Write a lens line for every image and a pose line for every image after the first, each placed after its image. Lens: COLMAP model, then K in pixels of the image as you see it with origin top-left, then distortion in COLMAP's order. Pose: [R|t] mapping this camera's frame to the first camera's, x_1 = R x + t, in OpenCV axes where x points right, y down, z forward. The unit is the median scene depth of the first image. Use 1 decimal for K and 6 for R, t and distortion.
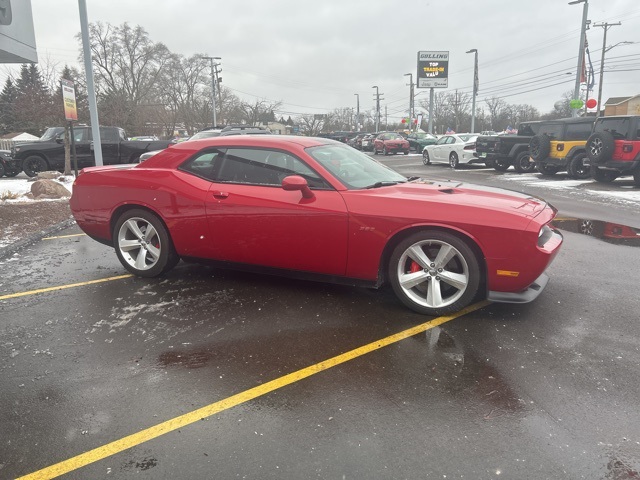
lens RADIAL K [[481.8, 0, 322.7], [0, 481.8, 239.2], [0, 0, 1]] dist [0.048493, -0.046052]
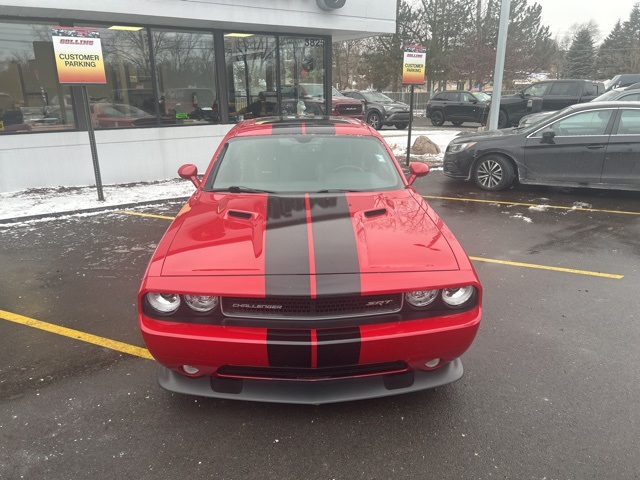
lens RADIAL K [[481.8, 0, 321.1], [0, 481.8, 241.0], [0, 0, 1]] dist [0.048493, -0.046052]
pose [[0.435330, 0.272380, -0.858077, 0.833103], [-0.175454, 0.960525, 0.215887, -0.210446], [0.883008, 0.056571, 0.465936, 0.663201]]
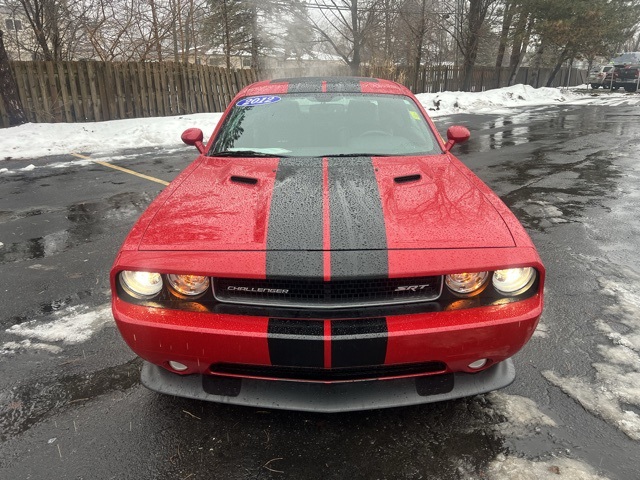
lens RADIAL K [[481.8, 0, 327.4], [0, 481.8, 238.8], [0, 0, 1]] dist [0.048493, -0.046052]
pose [[0.392963, 0.296816, -0.870334, 0.748356], [-0.173585, 0.953401, 0.246770, -0.173367], [0.903022, 0.054106, 0.426174, 0.723420]]
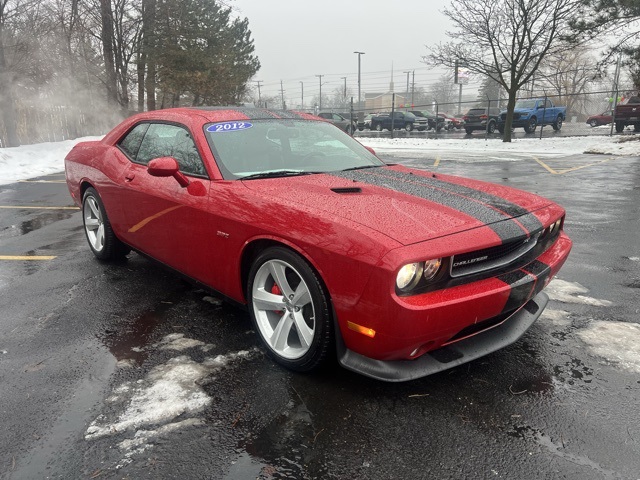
lens RADIAL K [[481.8, 0, 331.7], [0, 481.8, 232.9], [0, 0, 1]] dist [0.048493, -0.046052]
pose [[0.915778, 0.097517, -0.389668, 0.438846], [-0.083901, 0.995124, 0.051858, -0.062979], [0.392825, -0.014797, 0.919494, 0.311962]]
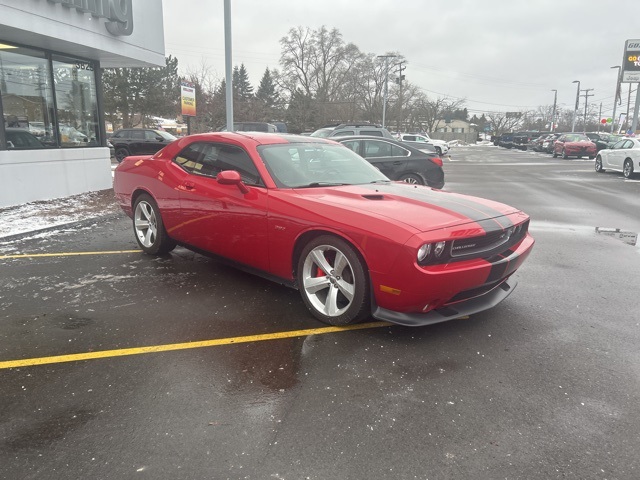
lens RADIAL K [[481.8, 0, 321.4], [0, 481.8, 240.6], [0, 0, 1]] dist [0.048493, -0.046052]
pose [[0.928148, 0.105273, -0.357014, 0.436736], [-0.102608, 0.994370, 0.026456, -0.025258], [0.357789, 0.012077, 0.933724, 0.078925]]
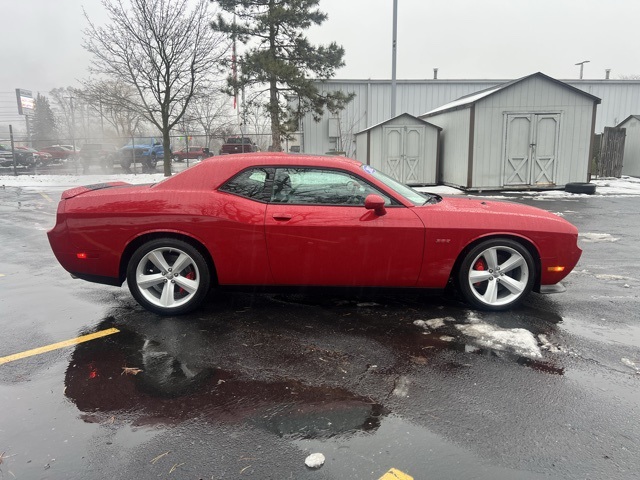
lens RADIAL K [[481.8, 0, 316.7], [0, 481.8, 239.5], [0, 0, 1]] dist [0.048493, -0.046052]
pose [[0.902917, -0.069328, 0.424187, -0.515503], [0.078635, 0.996894, -0.004452, -0.034651], [-0.422561, 0.037376, 0.905564, 0.104693]]
